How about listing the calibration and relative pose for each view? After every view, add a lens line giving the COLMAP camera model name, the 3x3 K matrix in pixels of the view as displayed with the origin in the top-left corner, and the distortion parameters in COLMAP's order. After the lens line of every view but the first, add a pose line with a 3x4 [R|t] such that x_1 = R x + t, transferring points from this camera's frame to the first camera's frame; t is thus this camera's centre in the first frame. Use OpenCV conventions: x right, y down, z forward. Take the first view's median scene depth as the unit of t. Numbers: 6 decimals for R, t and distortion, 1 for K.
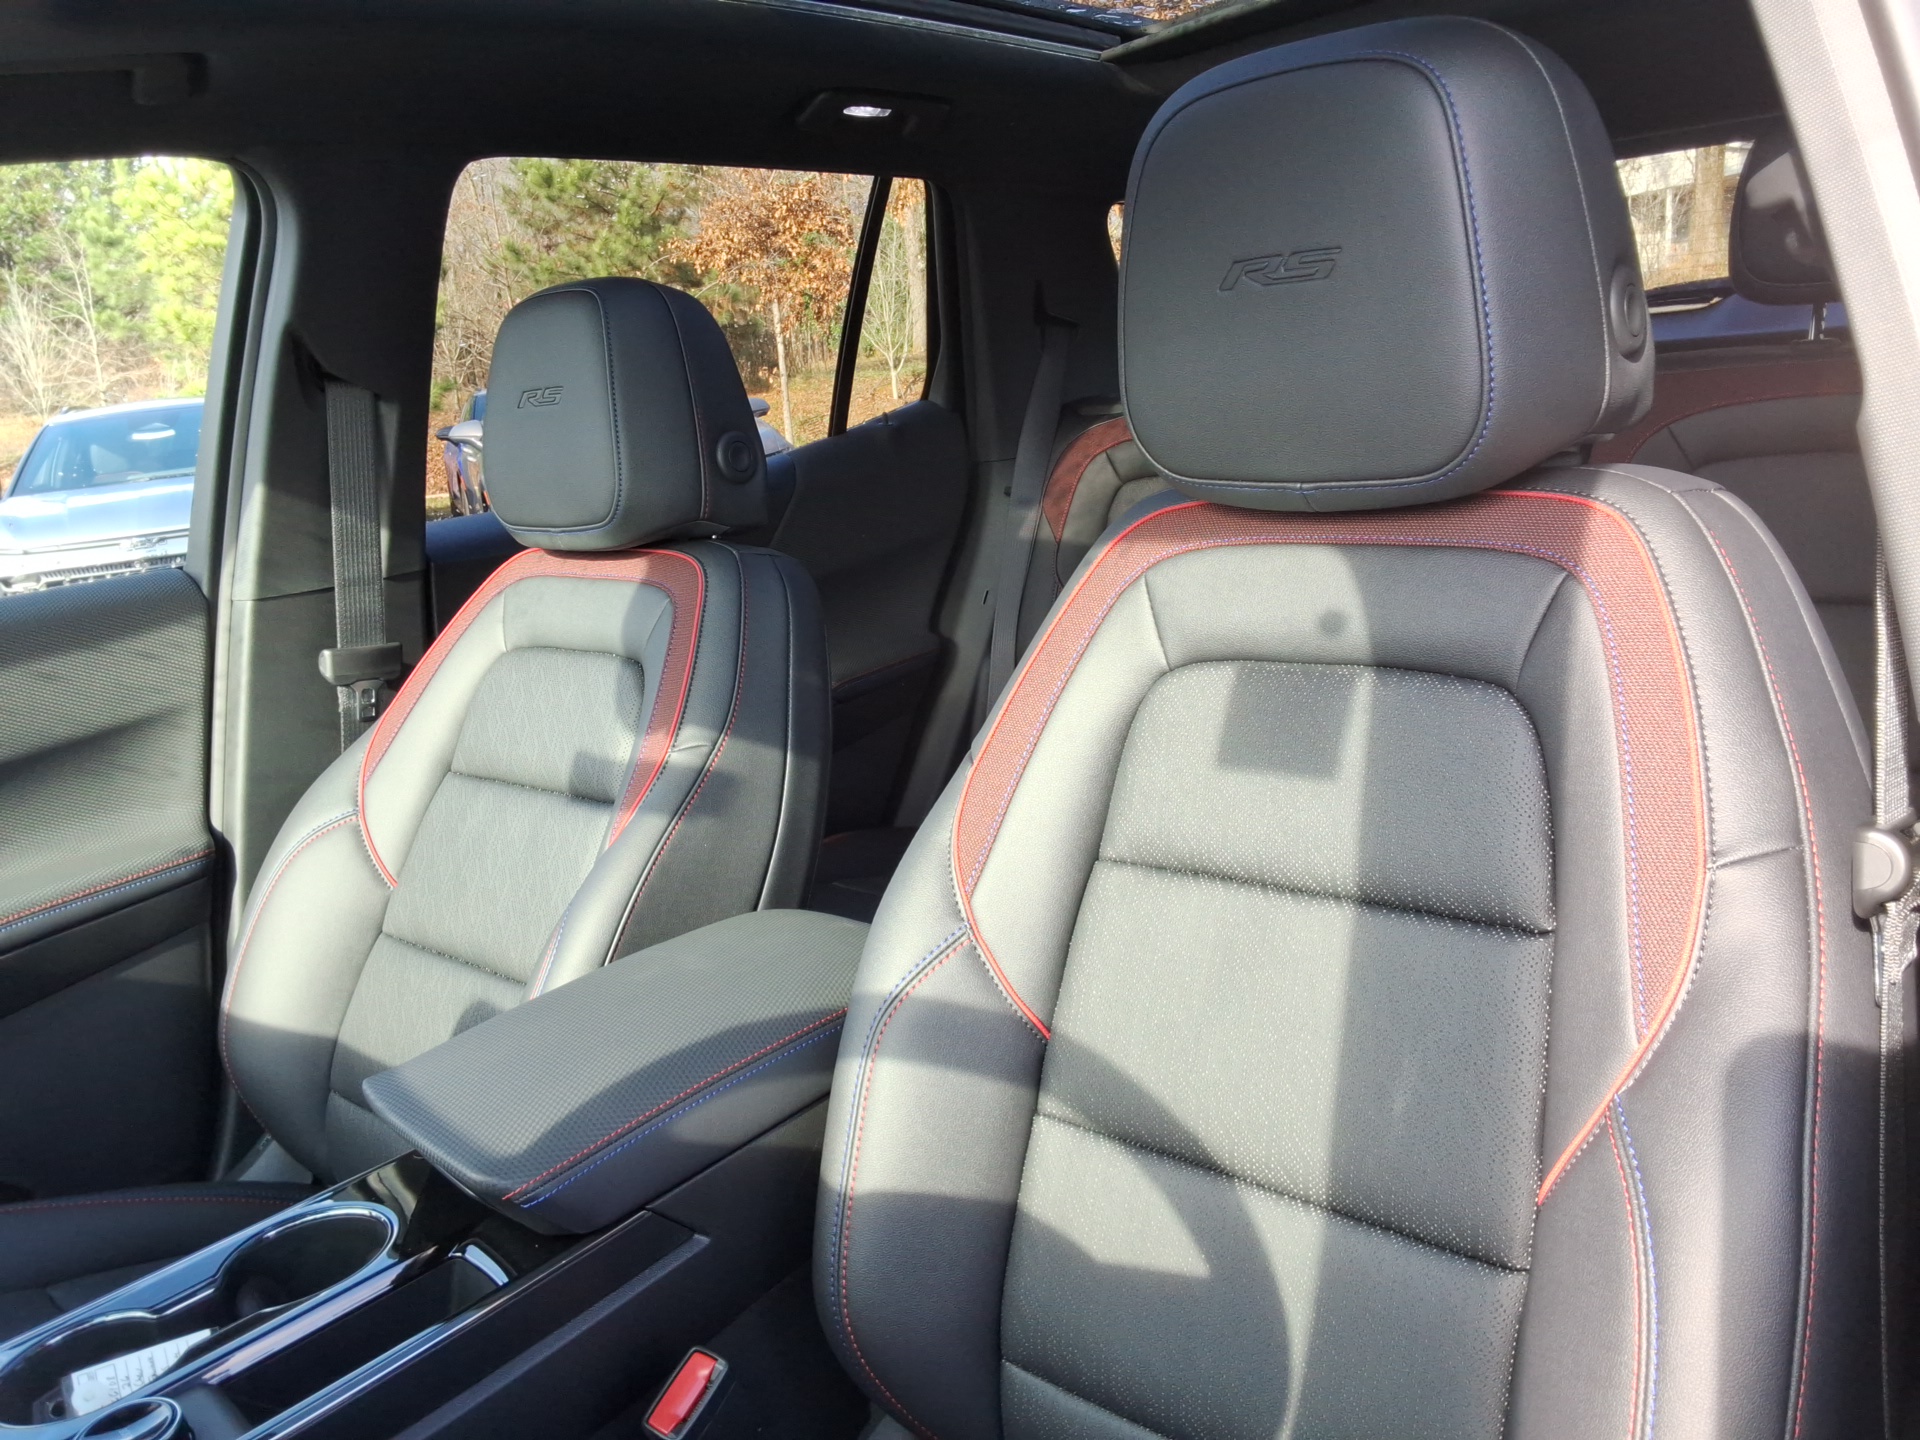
lens RADIAL K [[1546.9, 0, 980.5], [0, 1546.9, 717.4], [0, 0, 1]] dist [0.113885, -0.145592]
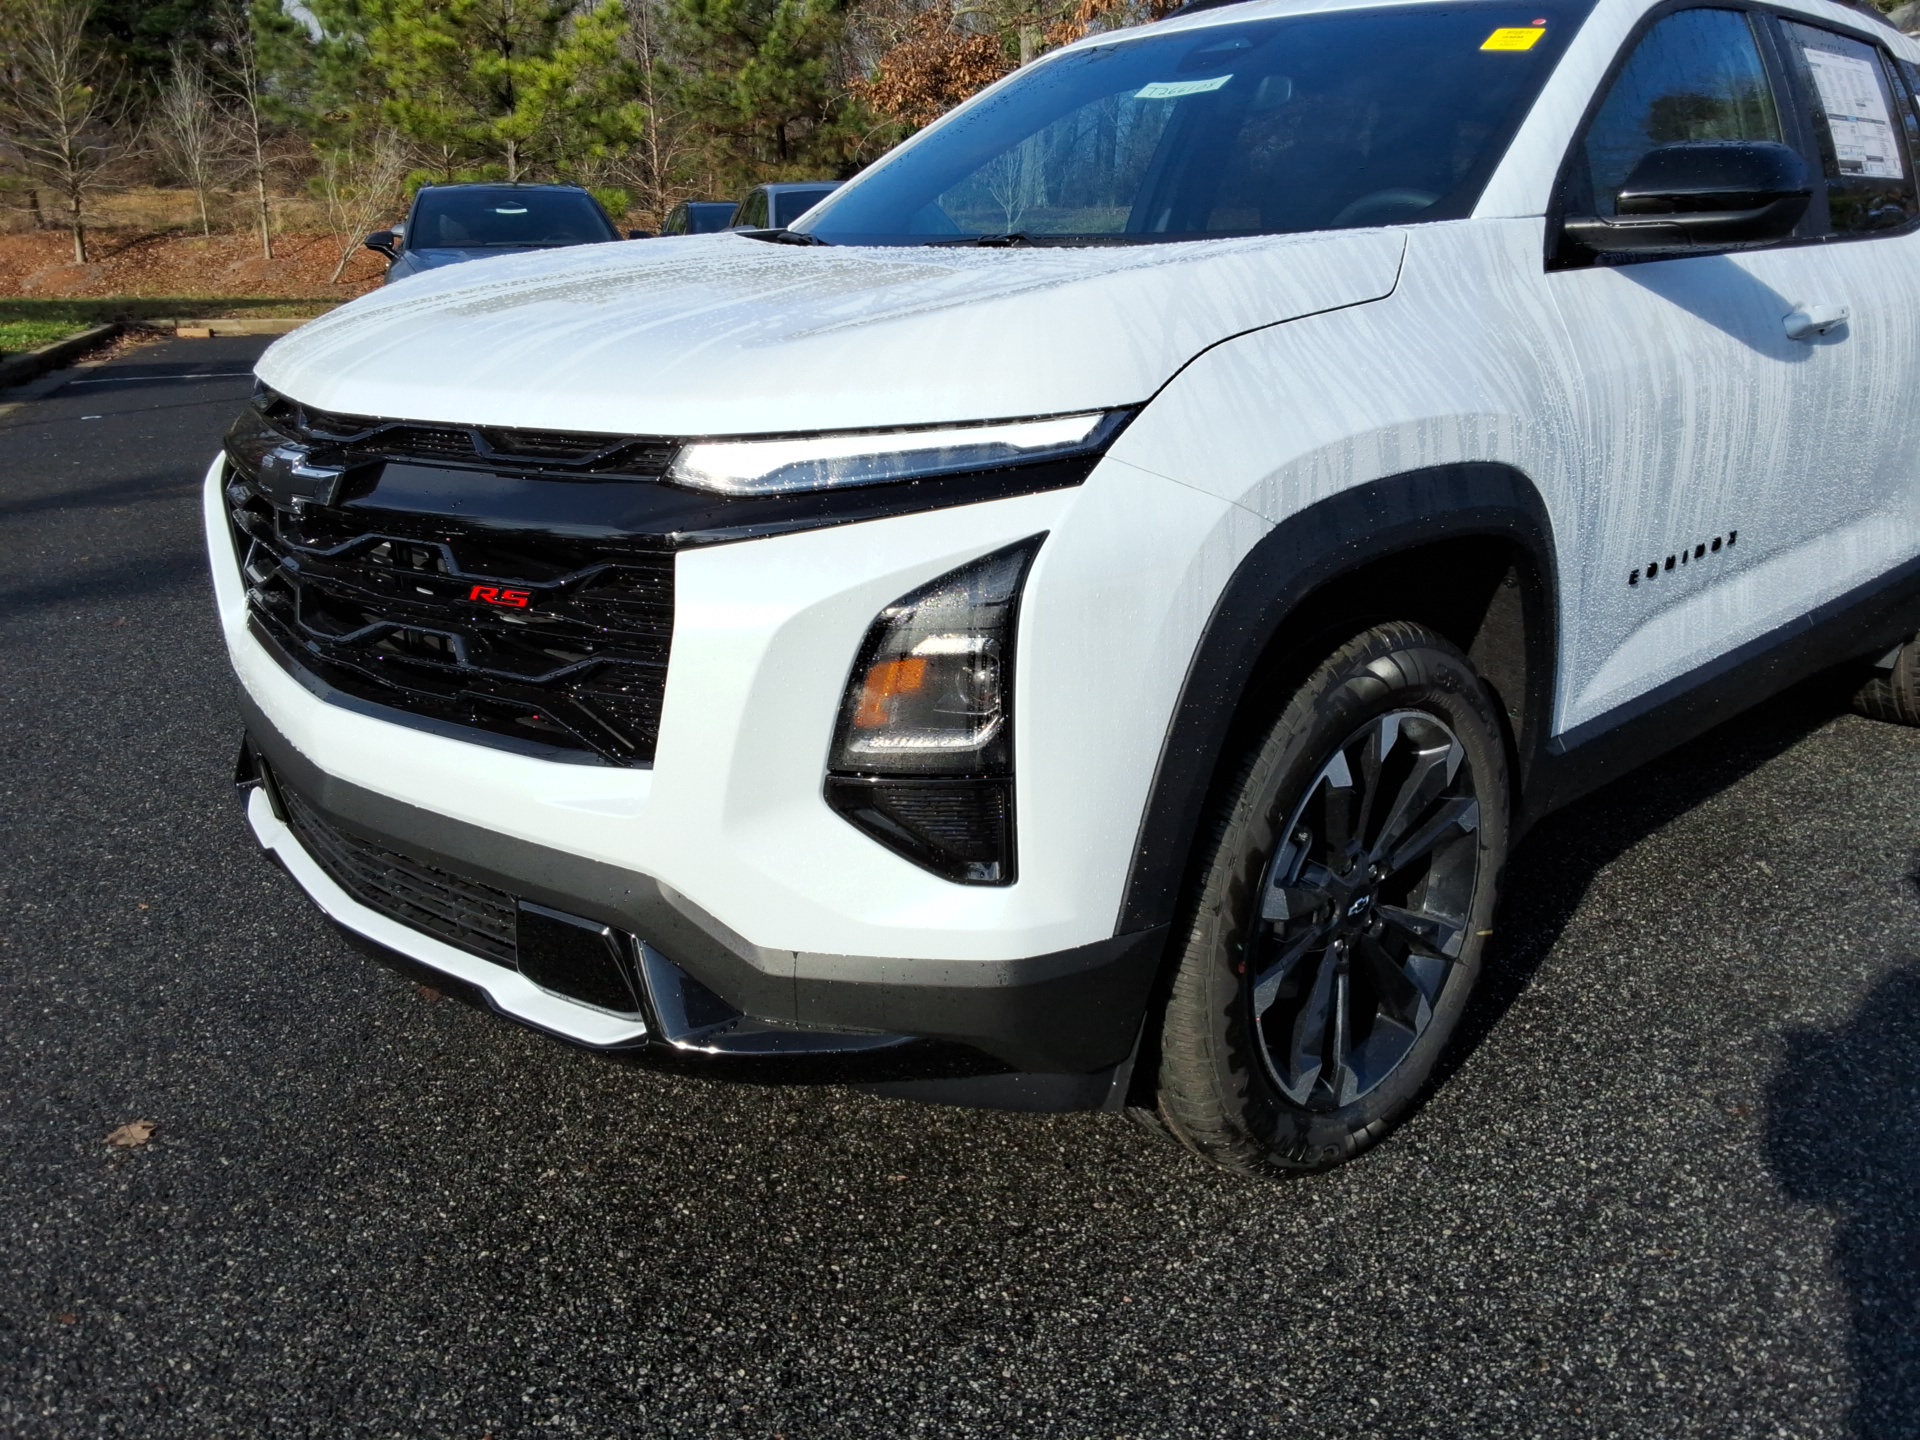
lens RADIAL K [[1548.0, 0, 978.3], [0, 1548.0, 712.6], [0, 0, 1]] dist [0.108165, -0.169856]
pose [[0.994716, 0.101877, -0.012733, -0.030887], [-0.100562, 0.991775, 0.079181, 0.023578], [0.020694, -0.077482, 0.996779, -0.075598]]
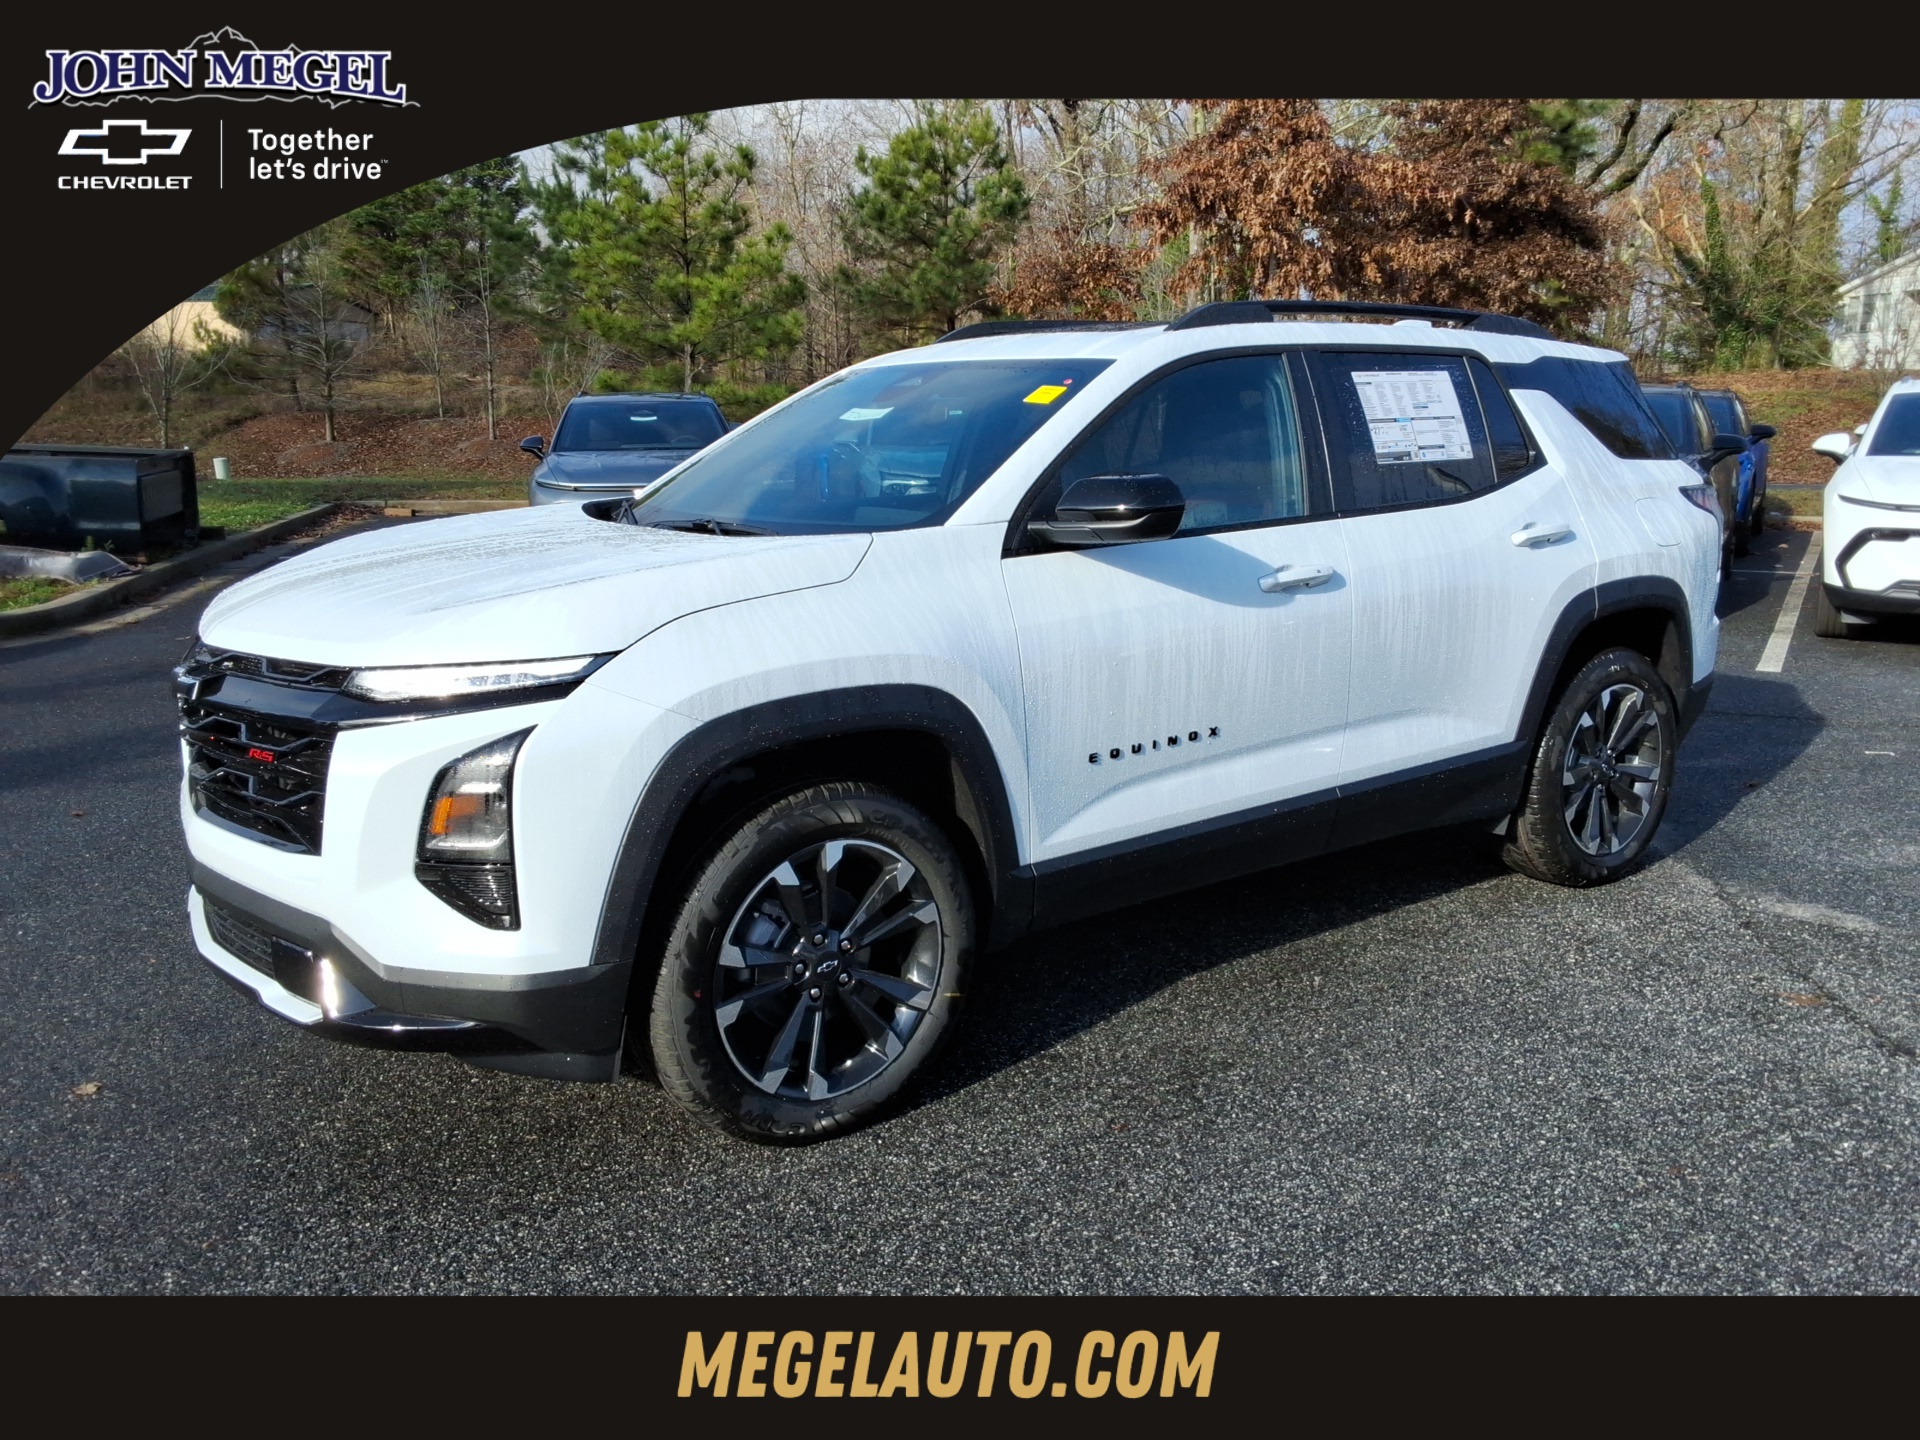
lens RADIAL K [[1548.0, 0, 978.3], [0, 1548.0, 712.6], [0, 0, 1]] dist [0.108165, -0.169856]
pose [[0.981779, 0.120581, -0.146871, 0.006136], [-0.122989, 0.992381, -0.007389, 0.018615], [0.144861, 0.025318, 0.989128, -0.107876]]
